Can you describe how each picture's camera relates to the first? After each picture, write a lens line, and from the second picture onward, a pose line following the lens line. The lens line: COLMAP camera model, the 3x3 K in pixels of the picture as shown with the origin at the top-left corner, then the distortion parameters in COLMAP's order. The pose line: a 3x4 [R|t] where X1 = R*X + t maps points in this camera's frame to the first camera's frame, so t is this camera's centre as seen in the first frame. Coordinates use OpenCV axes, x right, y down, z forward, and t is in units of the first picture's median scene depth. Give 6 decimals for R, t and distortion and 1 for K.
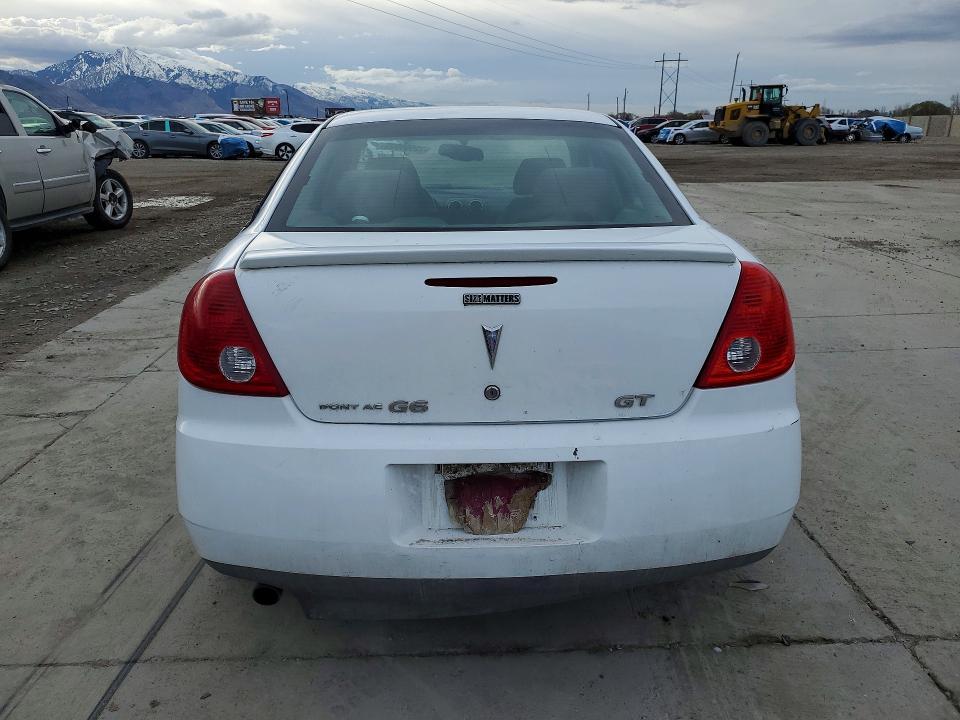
lens RADIAL K [[756.5, 0, 479.7], [0, 756.5, 355.8], [0, 0, 1]] dist [0.025093, -0.001306]
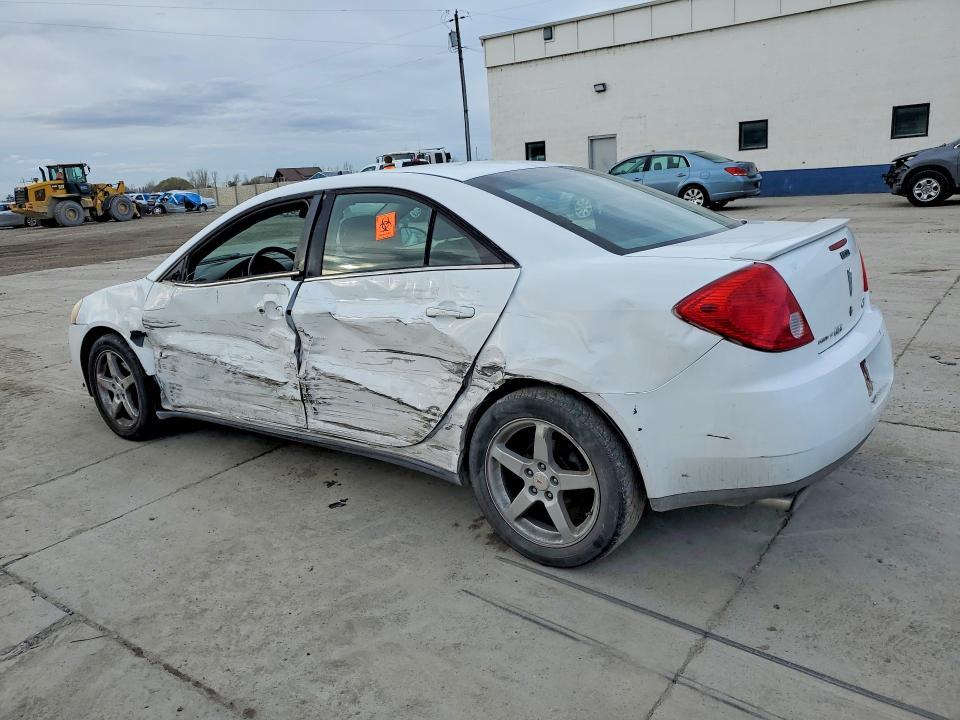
lens RADIAL K [[756.5, 0, 474.4], [0, 756.5, 360.3], [0, 0, 1]] dist [0.025093, -0.001306]
pose [[0.603545, -0.227350, 0.764228, -0.108389], [0.295888, 0.953908, 0.050102, -0.010651], [-0.740394, 0.195887, 0.642997, 0.034565]]
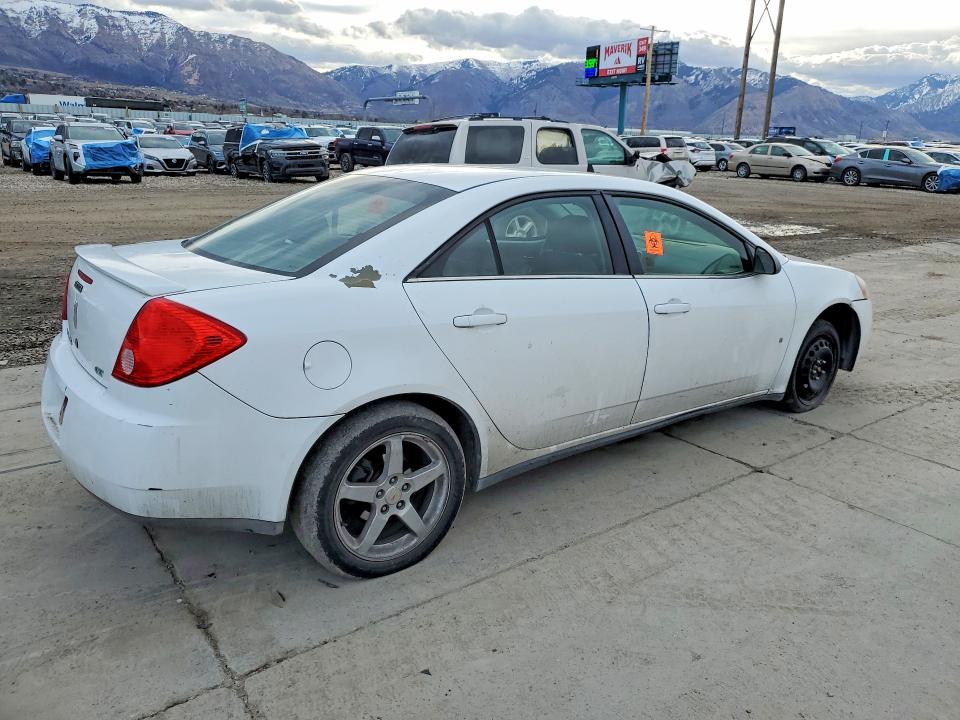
lens RADIAL K [[756.5, 0, 474.8], [0, 756.5, 355.0], [0, 0, 1]] dist [0.025093, -0.001306]
pose [[0.562856, 0.245029, -0.789401, 0.112036], [-0.267246, 0.957701, 0.106719, -0.020546], [0.782159, 0.150897, 0.604531, 0.041750]]
